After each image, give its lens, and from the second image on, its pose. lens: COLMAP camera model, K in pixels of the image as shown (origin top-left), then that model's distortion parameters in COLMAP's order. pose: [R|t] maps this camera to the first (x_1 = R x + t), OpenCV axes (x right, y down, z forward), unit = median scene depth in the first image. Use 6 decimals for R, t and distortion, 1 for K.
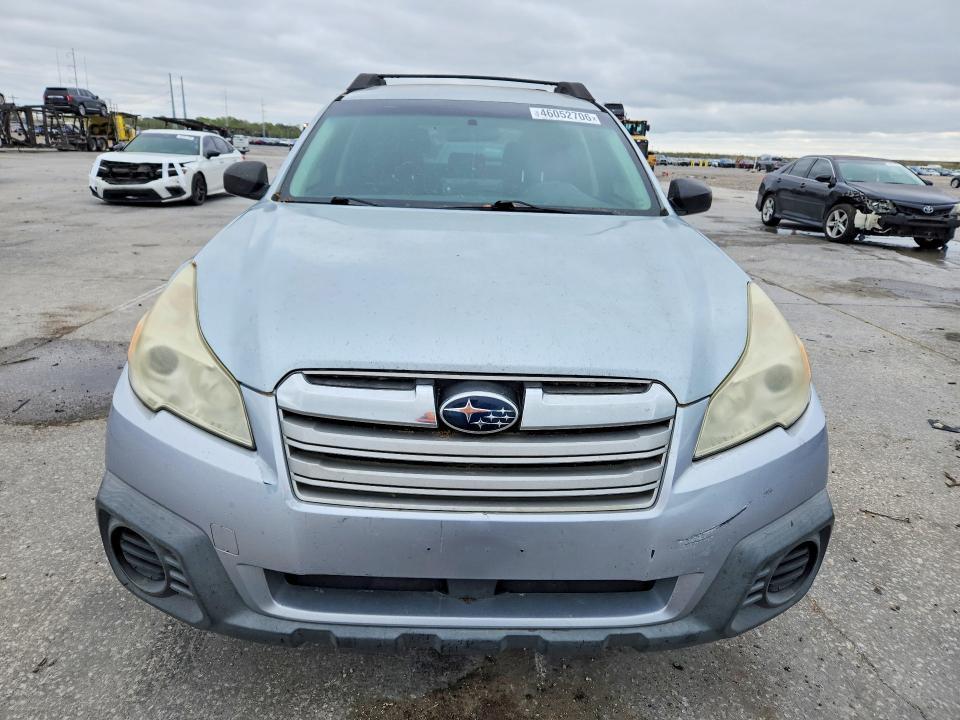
lens RADIAL K [[662.2, 0, 485.5], [0, 662.2, 358.5], [0, 0, 1]] dist [0.057263, -0.072978]
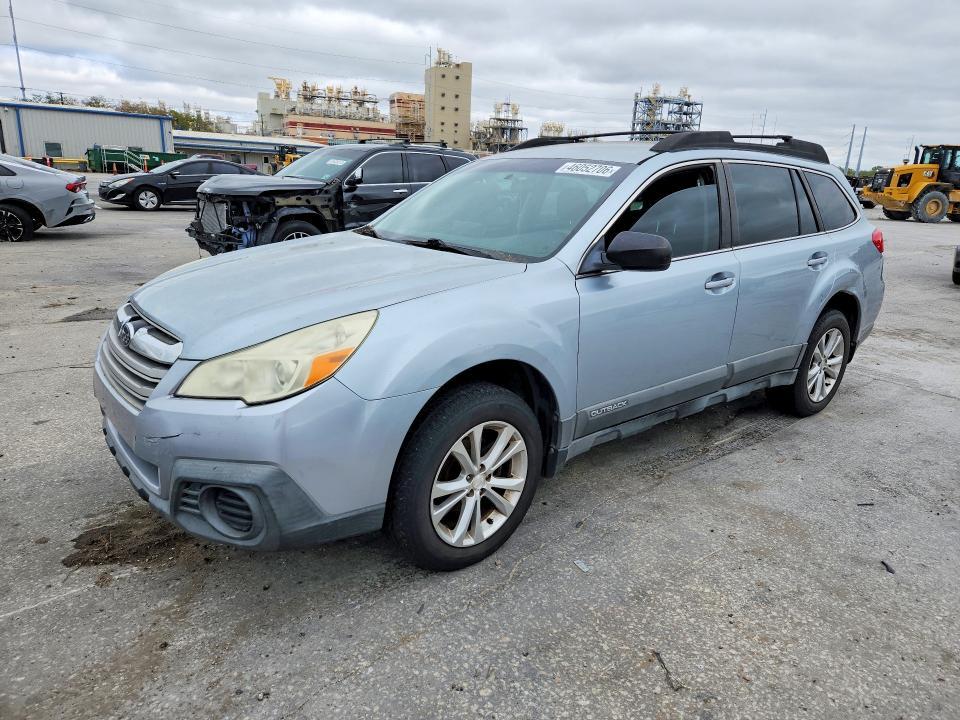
lens RADIAL K [[662.2, 0, 485.5], [0, 662.2, 358.5], [0, 0, 1]] dist [0.057263, -0.072978]
pose [[0.617903, 0.213957, -0.756583, 1.429535], [-0.264499, 0.962745, 0.056242, -0.152341], [0.740430, 0.165363, 0.651474, 0.395467]]
